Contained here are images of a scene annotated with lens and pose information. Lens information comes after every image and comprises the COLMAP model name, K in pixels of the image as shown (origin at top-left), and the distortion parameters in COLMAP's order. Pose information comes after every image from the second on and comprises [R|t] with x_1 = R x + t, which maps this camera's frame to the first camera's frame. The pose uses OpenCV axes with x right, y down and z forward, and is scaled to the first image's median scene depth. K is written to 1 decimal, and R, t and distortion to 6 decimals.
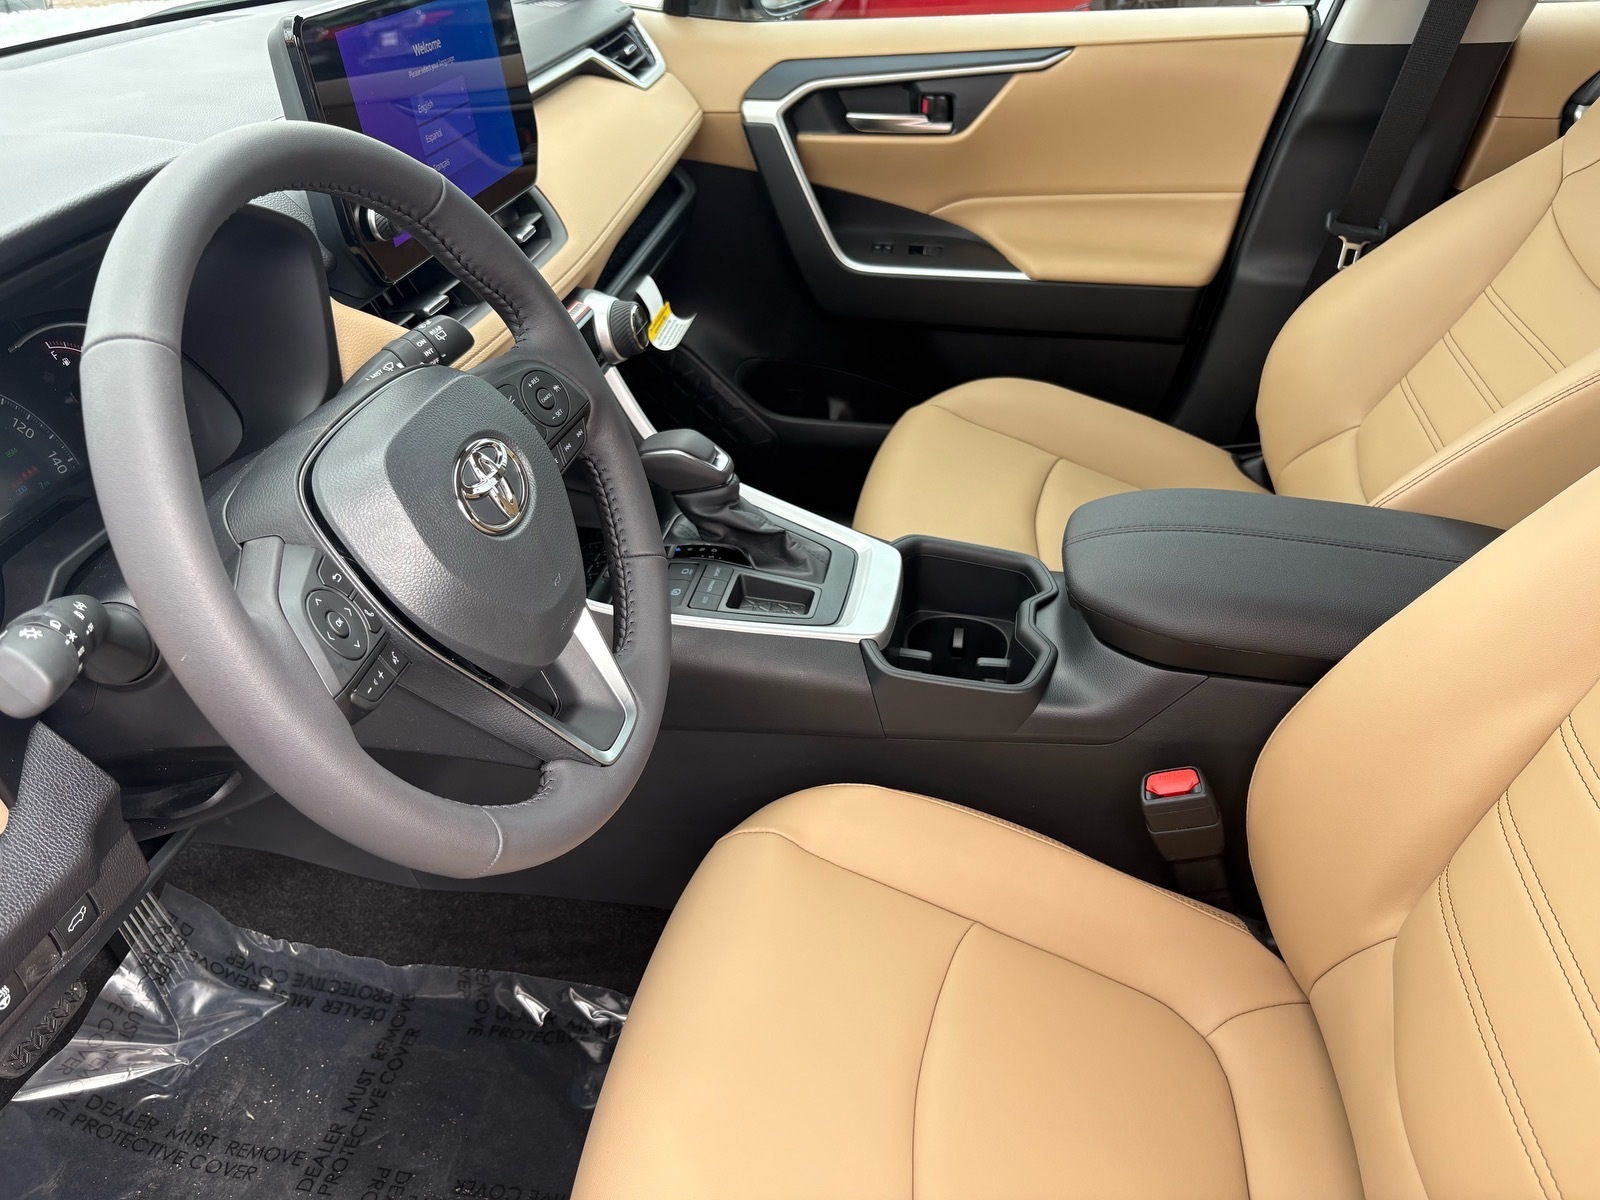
lens RADIAL K [[1257.7, 0, 826.5], [0, 1257.7, 606.9], [0, 0, 1]] dist [0.020257, -0.046226]
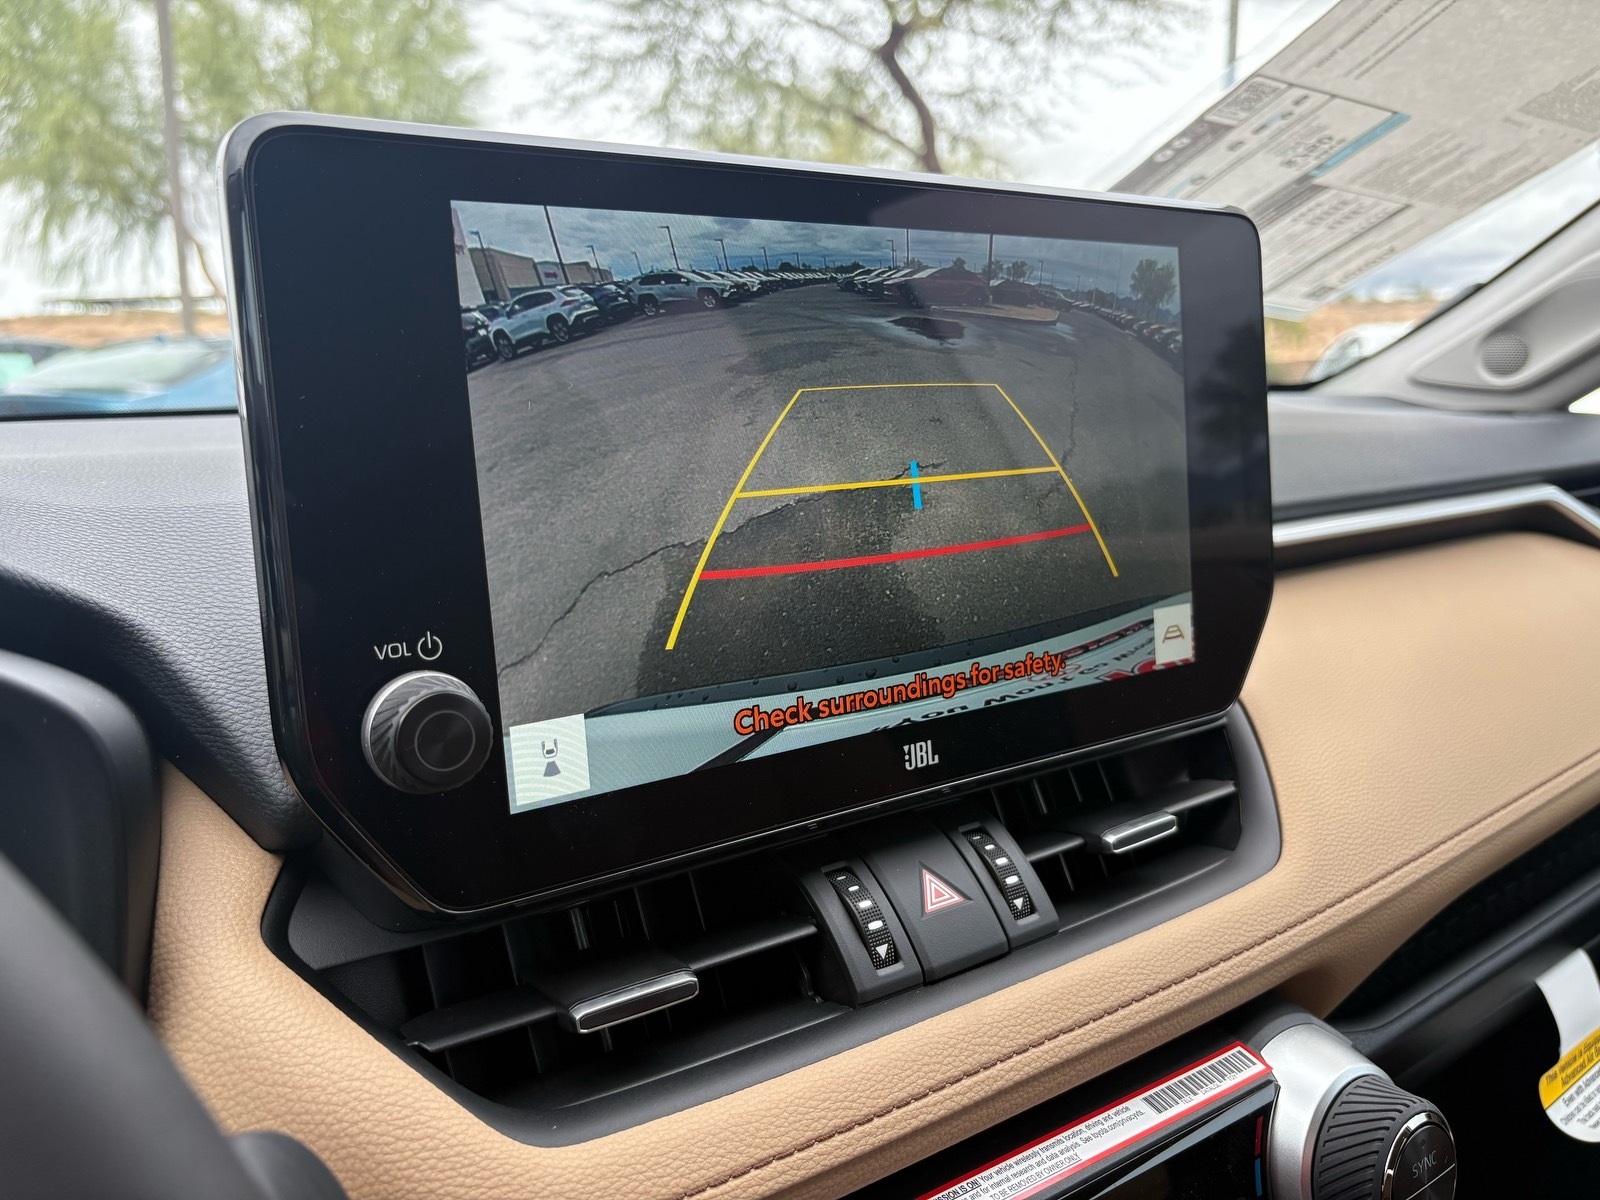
lens RADIAL K [[1257.7, 0, 795.1], [0, 1257.7, 610.9], [0, 0, 1]] dist [0.020257, -0.046226]
pose [[0.704007, 0.121100, -0.699792, -0.050845], [-0.368125, 0.904872, -0.213753, -0.217709], [0.607337, 0.408095, 0.681616, 0.599664]]
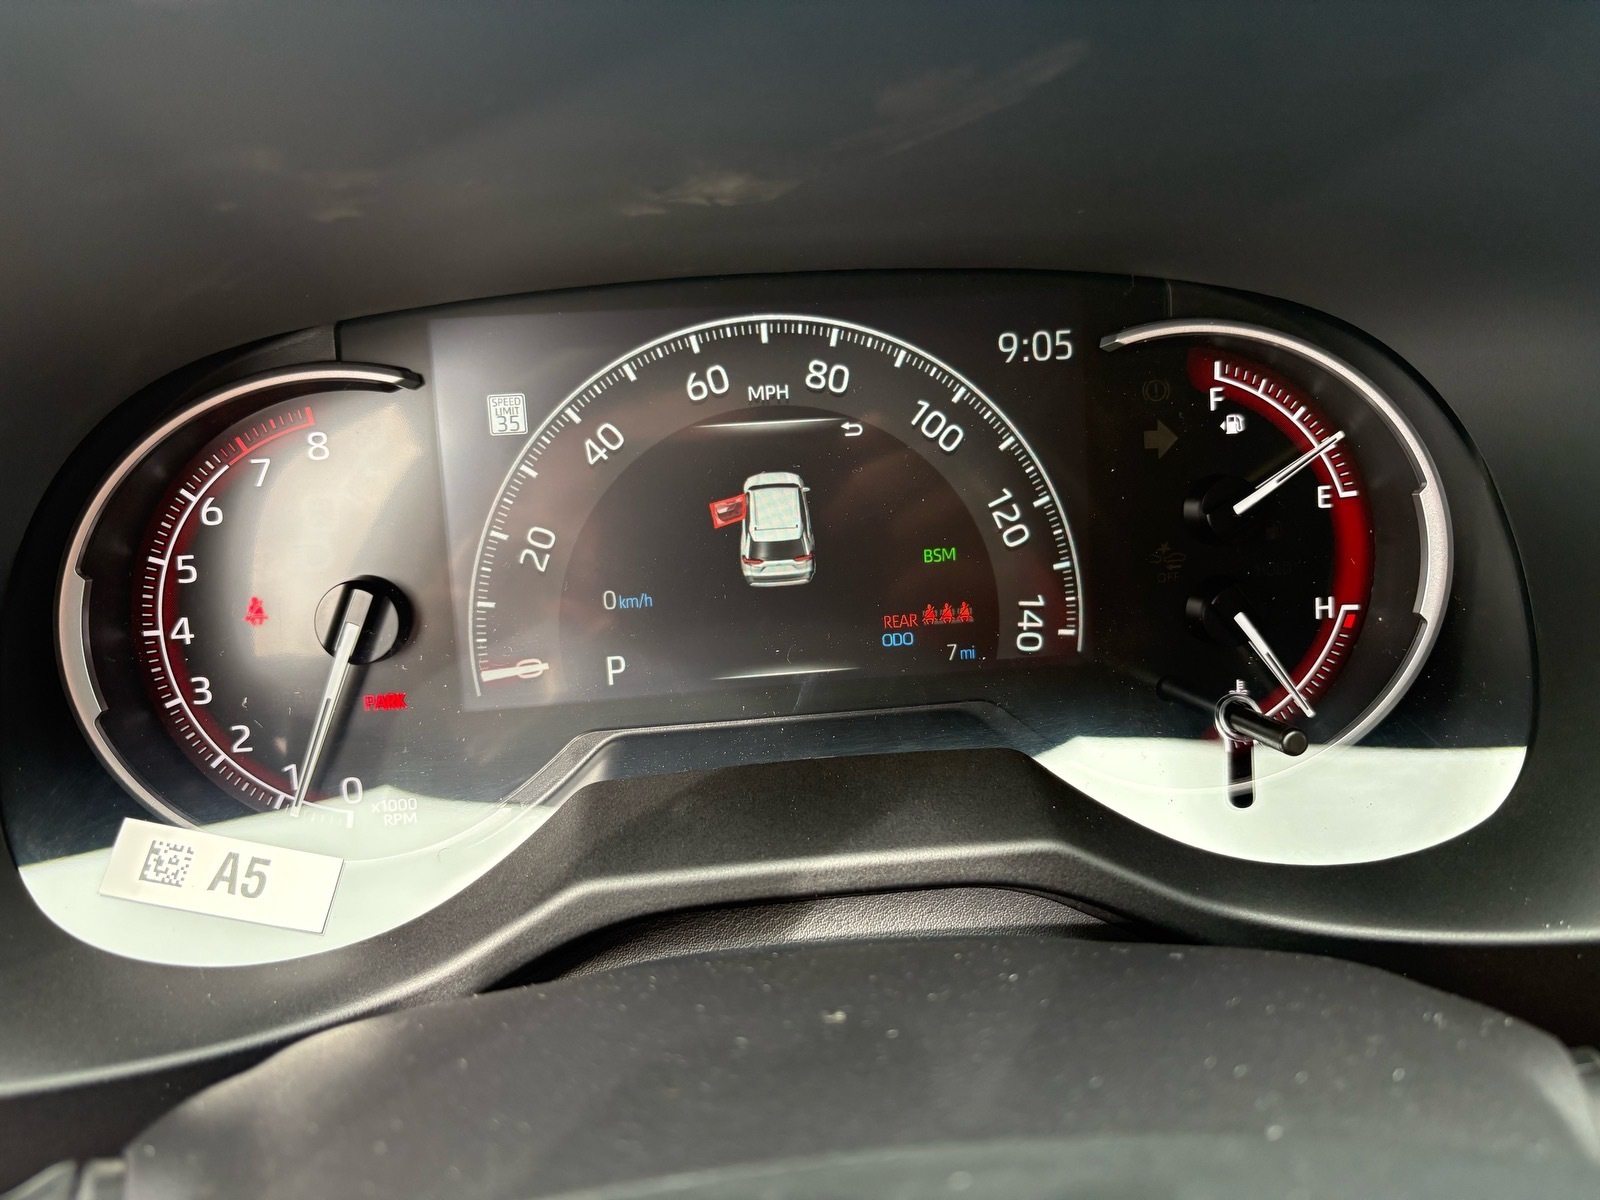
lens RADIAL K [[1203.3, 0, 812.4], [0, 1203.3, 608.7], [0, 0, 1]] dist [-0.008774, -0.003816]
pose [[0.272407, 0.468894, -0.840198, -0.201614], [-0.514836, 0.808734, 0.284416, -0.127447], [0.812858, 0.355088, 0.461708, 0.502677]]
